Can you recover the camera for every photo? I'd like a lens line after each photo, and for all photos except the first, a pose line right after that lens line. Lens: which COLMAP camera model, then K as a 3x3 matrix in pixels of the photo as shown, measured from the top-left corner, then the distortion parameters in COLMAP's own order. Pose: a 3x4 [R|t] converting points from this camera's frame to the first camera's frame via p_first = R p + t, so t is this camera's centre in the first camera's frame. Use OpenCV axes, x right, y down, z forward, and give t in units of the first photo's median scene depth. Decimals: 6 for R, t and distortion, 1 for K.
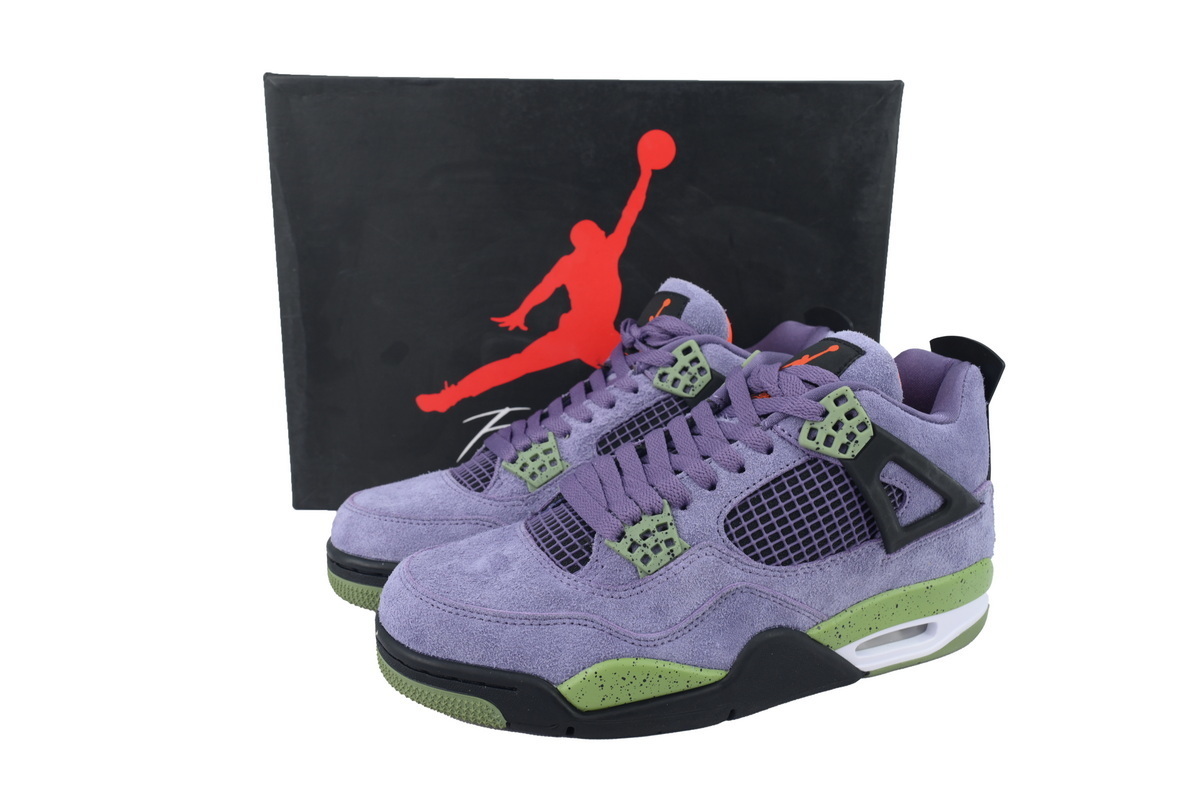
lens RADIAL K [[957.0, 0, 600.0], [0, 957.0, 400.0], [0, 0, 1]] dist [0.007134, -0.000263]
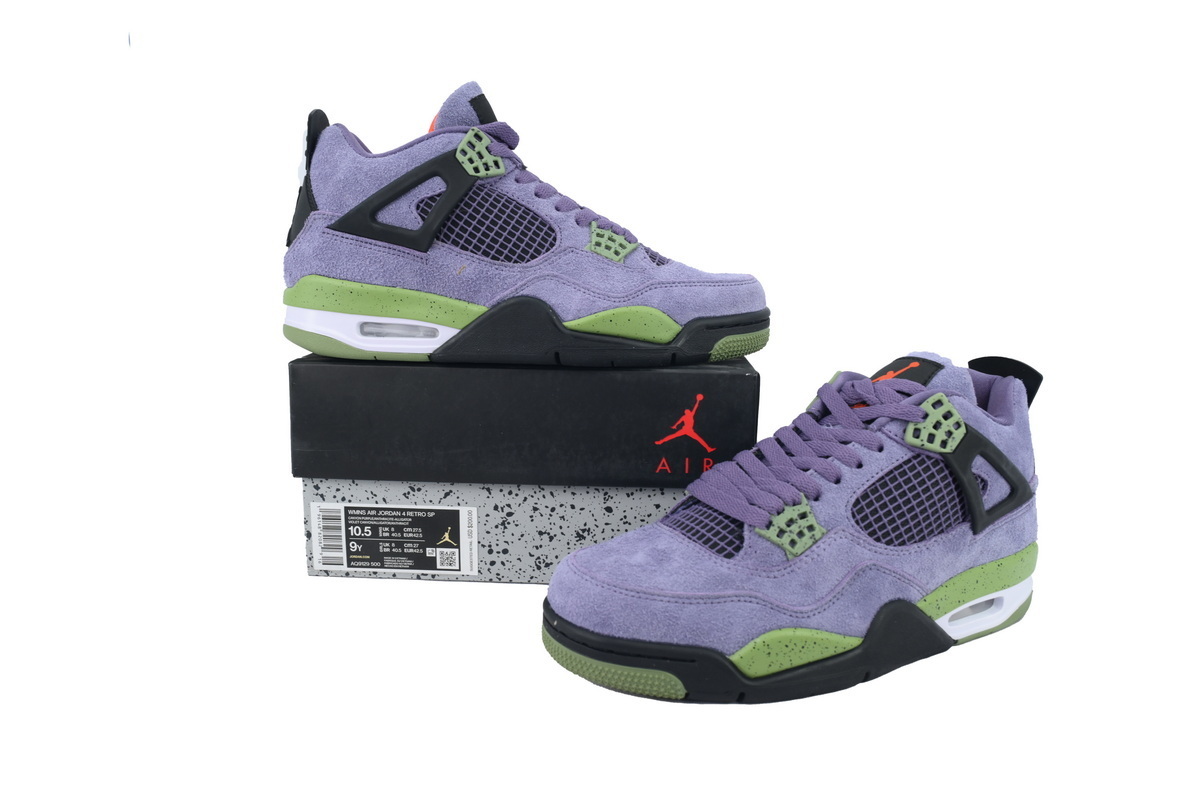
lens RADIAL K [[957.0, 0, 600.0], [0, 957.0, 400.0], [0, 0, 1]] dist [0.007134, -0.000263]
pose [[0.989485, -0.020781, 0.143134, -0.338177], [0.031067, 0.997063, -0.070005, 0.065770], [-0.141259, 0.073716, 0.987224, -0.121587]]
